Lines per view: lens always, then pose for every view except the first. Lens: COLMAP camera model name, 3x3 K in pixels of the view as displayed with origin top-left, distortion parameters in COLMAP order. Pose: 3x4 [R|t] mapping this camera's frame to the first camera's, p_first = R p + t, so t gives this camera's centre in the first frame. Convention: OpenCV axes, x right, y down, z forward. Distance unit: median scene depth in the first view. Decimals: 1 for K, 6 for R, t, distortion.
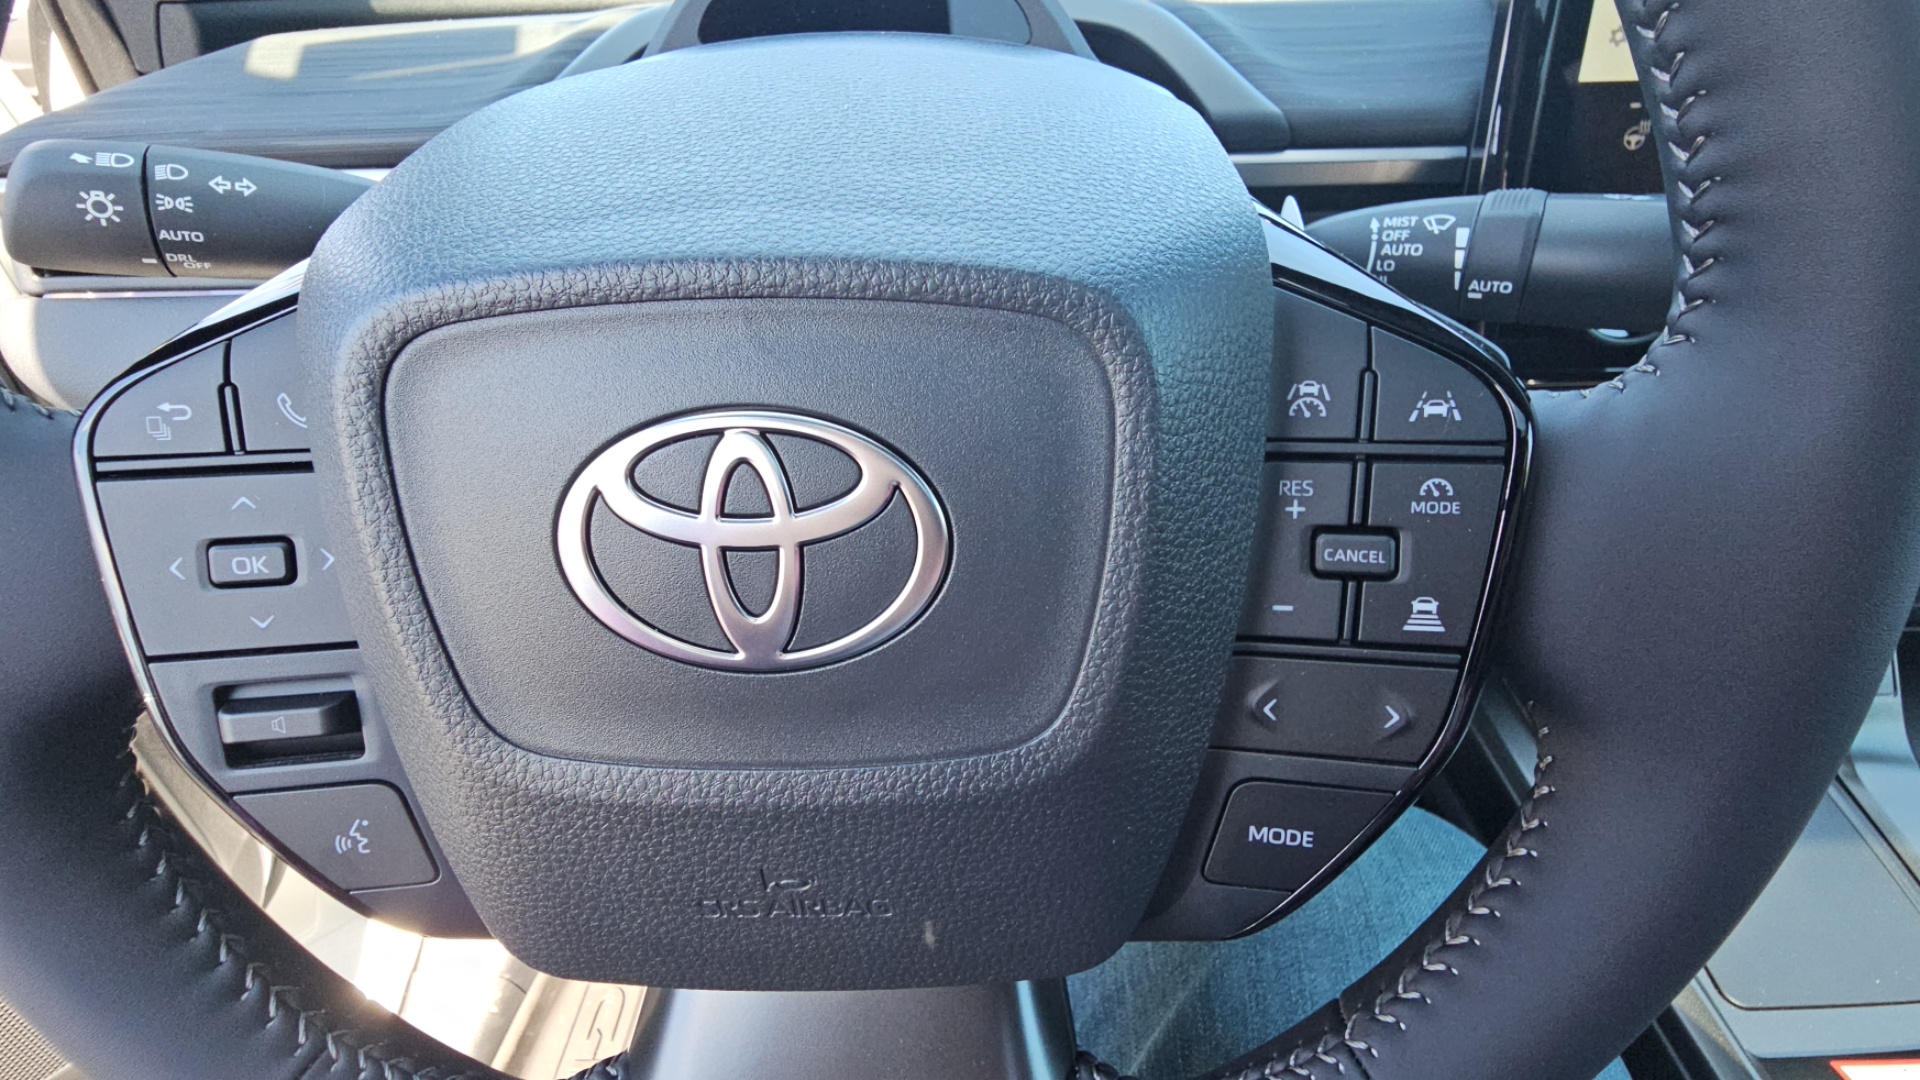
lens RADIAL K [[862.0, 0, 974.2], [0, 862.0, 550.9], [0, 0, 1]] dist [0.007583, -0.006619]
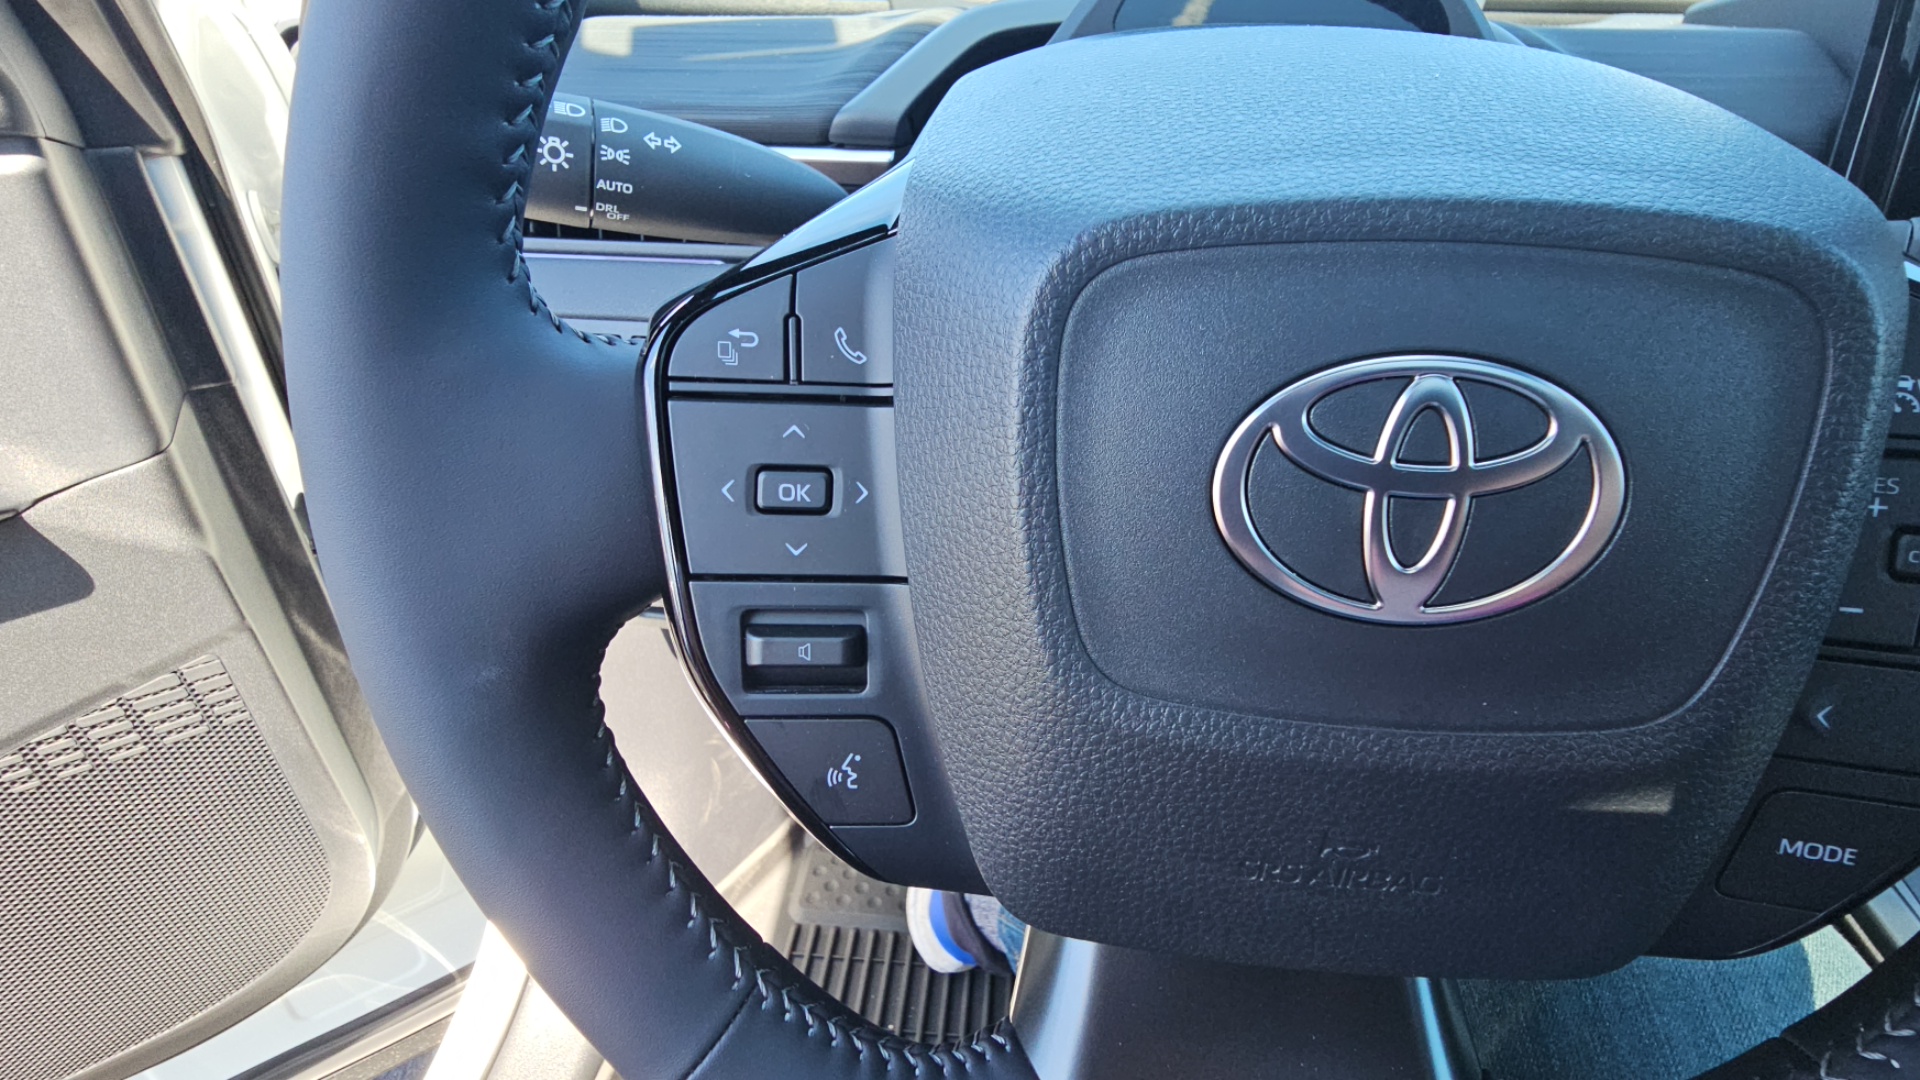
lens RADIAL K [[862.0, 0, 977.3], [0, 862.0, 554.1], [0, 0, 1]] dist [0.007583, -0.006619]
pose [[0.996181, 0.072312, -0.048943, -0.416353], [-0.073703, 0.996908, -0.027233, 0.074202], [0.046822, 0.030736, 0.998430, -0.003449]]
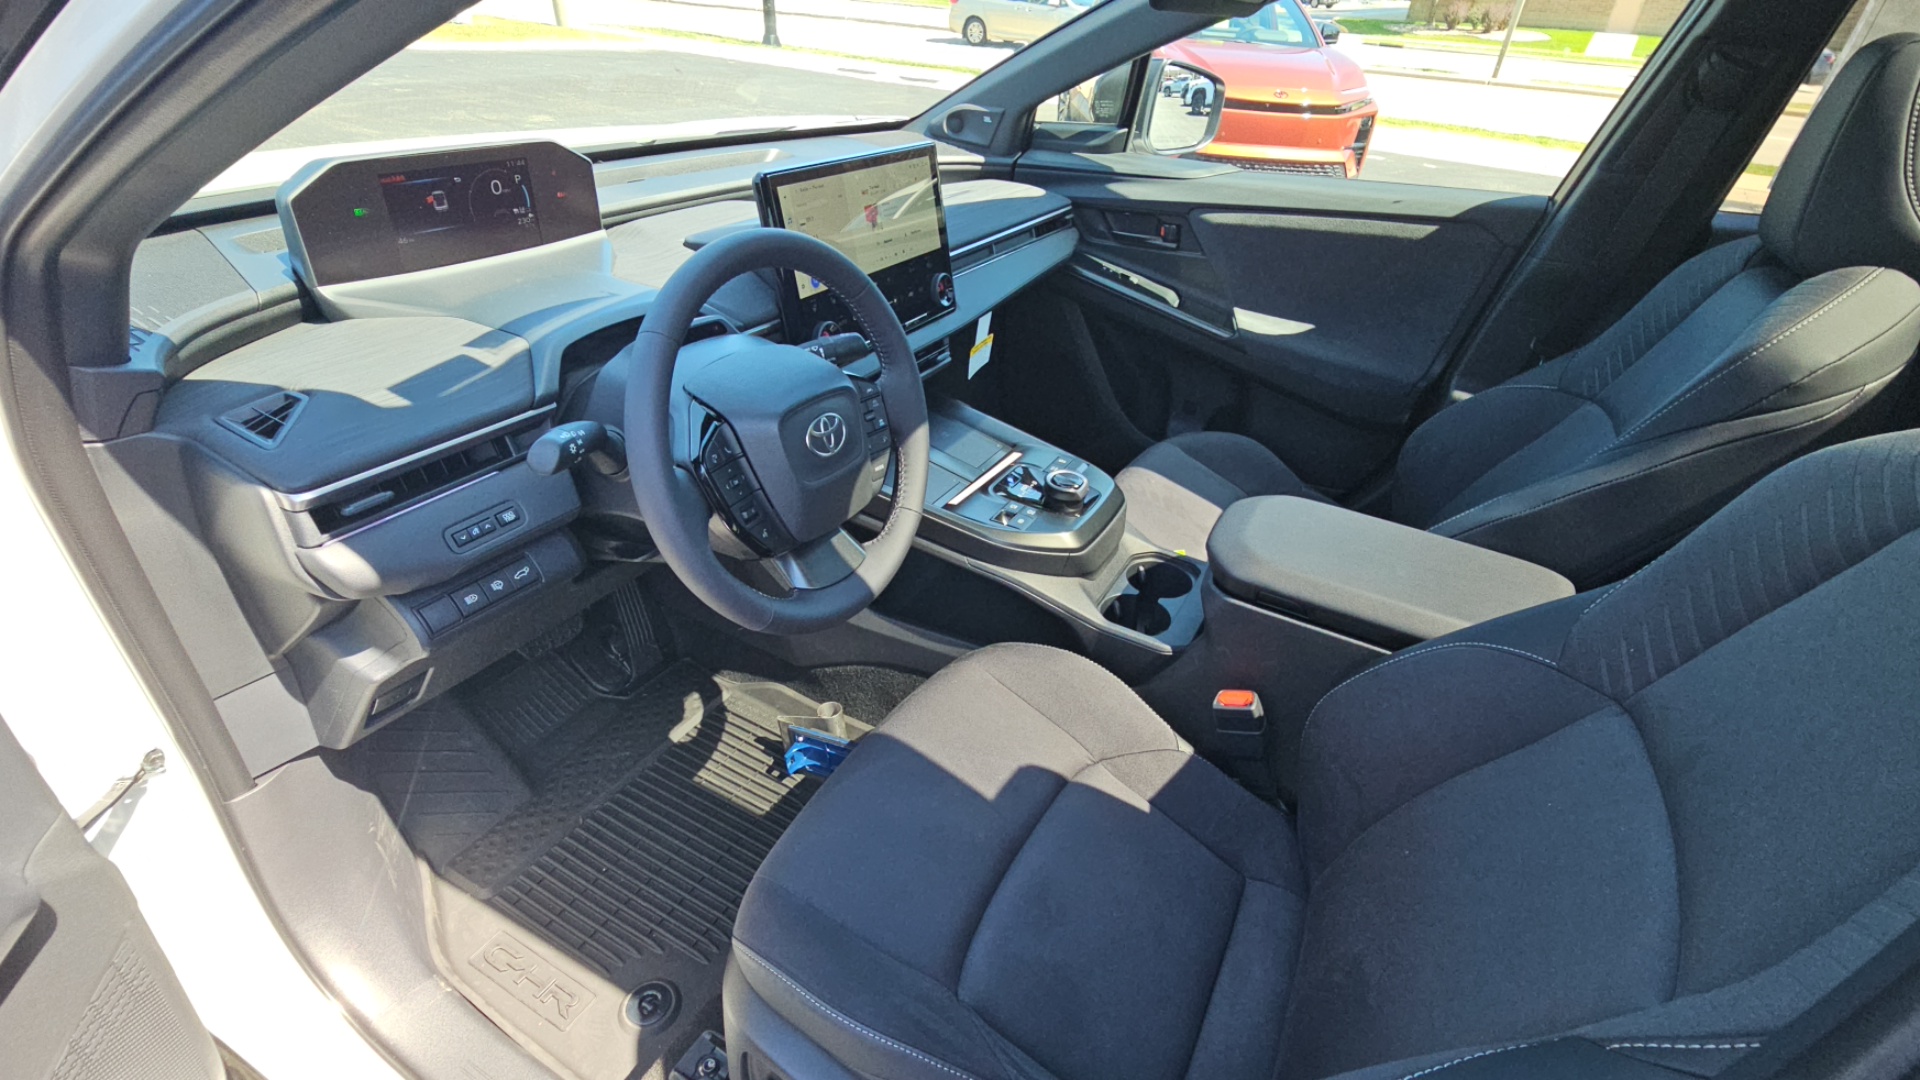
lens RADIAL K [[862.0, 0, 978.7], [0, 862.0, 542.4], [0, 0, 1]] dist [0.007583, -0.006619]
pose [[0.482604, -0.427102, 0.764642, -2.944513], [0.428105, 0.876672, 0.219479, -0.144987], [-0.764081, 0.221426, 0.605930, -2.137054]]
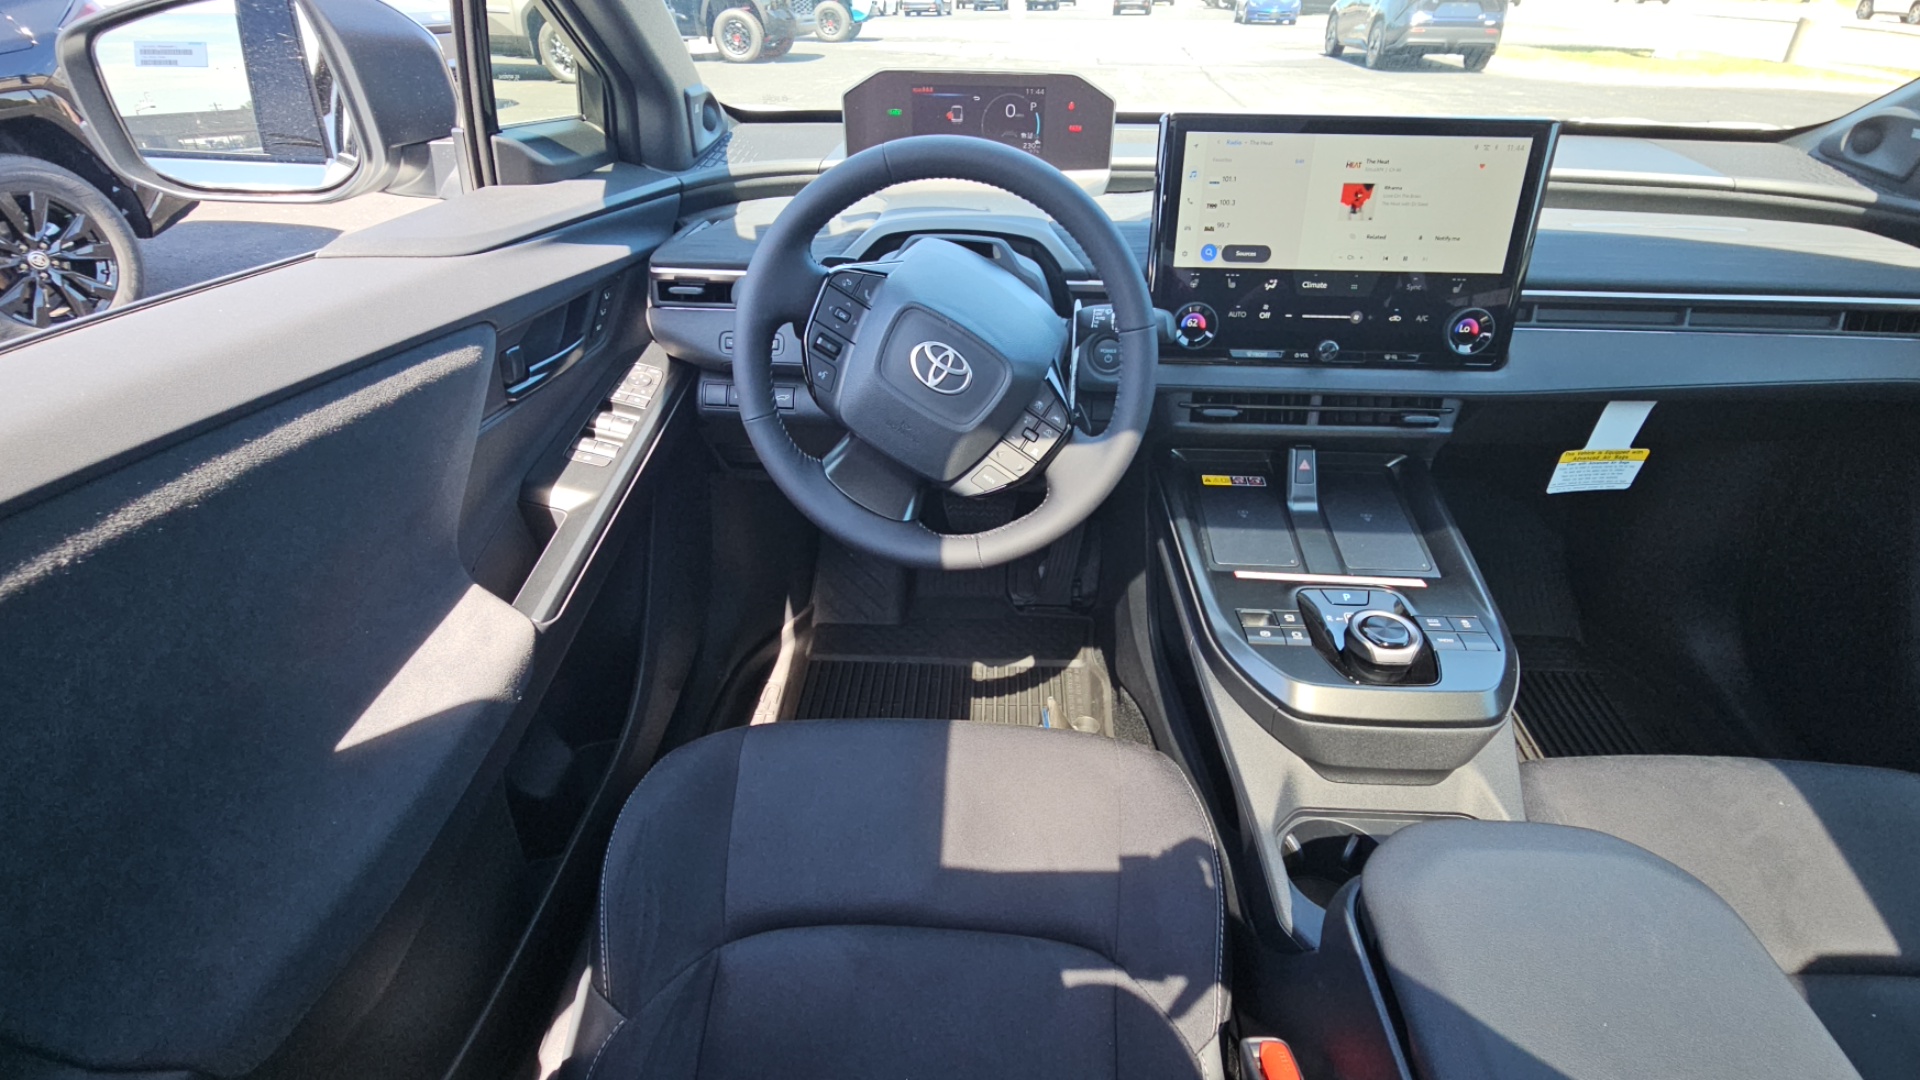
lens RADIAL K [[862.0, 0, 981.0], [0, 862.0, 547.1], [0, 0, 1]] dist [0.007583, -0.006619]
pose [[0.998622, 0.049464, -0.017517, 0.120550], [-0.049642, 0.998718, -0.009862, 0.743529], [0.017007, 0.010718, 0.999798, -2.901657]]
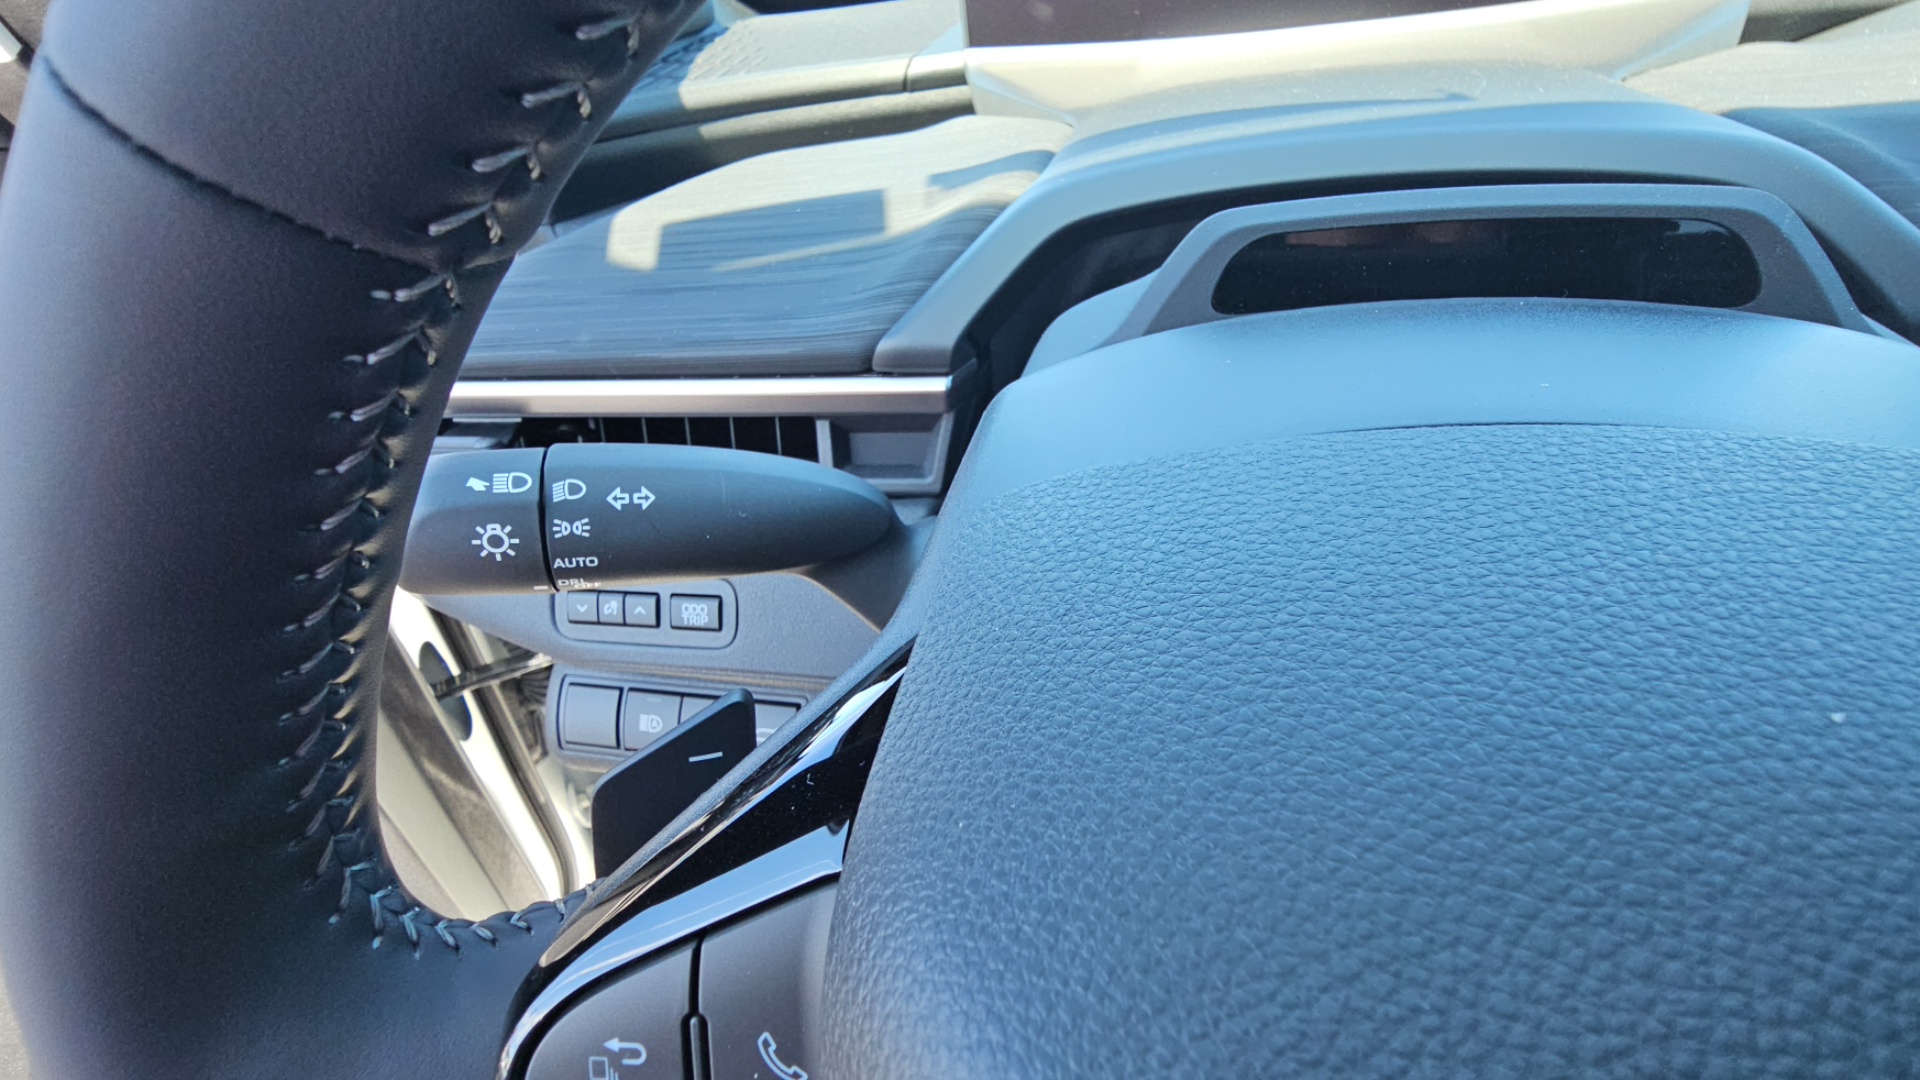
lens RADIAL K [[862.0, 0, 978.6], [0, 862.0, 556.1], [0, 0, 1]] dist [0.007583, -0.006619]
pose [[0.975690, 0.044194, -0.214652, -0.375658], [-0.042680, 0.999020, 0.011687, -0.411911], [0.214958, -0.002241, 0.976621, 0.281970]]
